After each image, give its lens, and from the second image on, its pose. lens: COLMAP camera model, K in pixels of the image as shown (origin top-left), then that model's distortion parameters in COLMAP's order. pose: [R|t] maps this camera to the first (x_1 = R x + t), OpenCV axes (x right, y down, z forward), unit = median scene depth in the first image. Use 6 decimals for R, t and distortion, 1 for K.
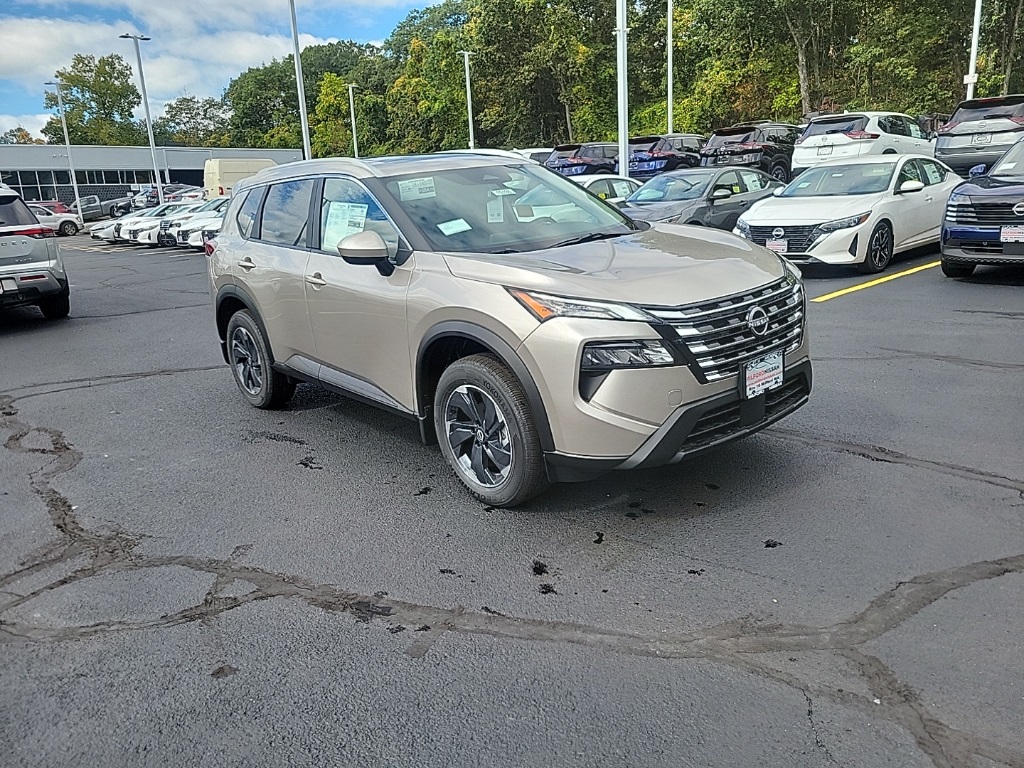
lens RADIAL K [[772.2, 0, 528.6], [0, 772.2, 420.2], [0, 0, 1]] dist [0.040155, -0.023663]
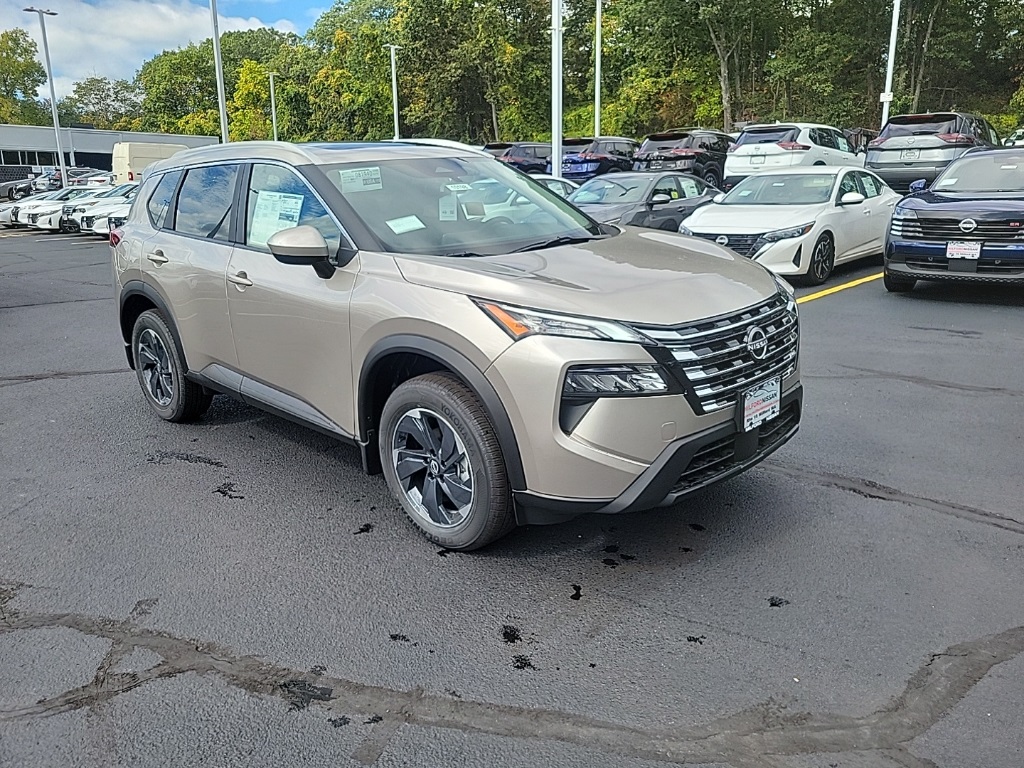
lens RADIAL K [[772.2, 0, 505.7], [0, 772.2, 407.7], [0, 0, 1]] dist [0.040155, -0.023663]
pose [[0.996932, 0.016114, 0.076592, -0.046442], [-0.015041, 0.999781, -0.014558, -0.032189], [-0.076810, 0.013361, 0.996956, 0.123834]]
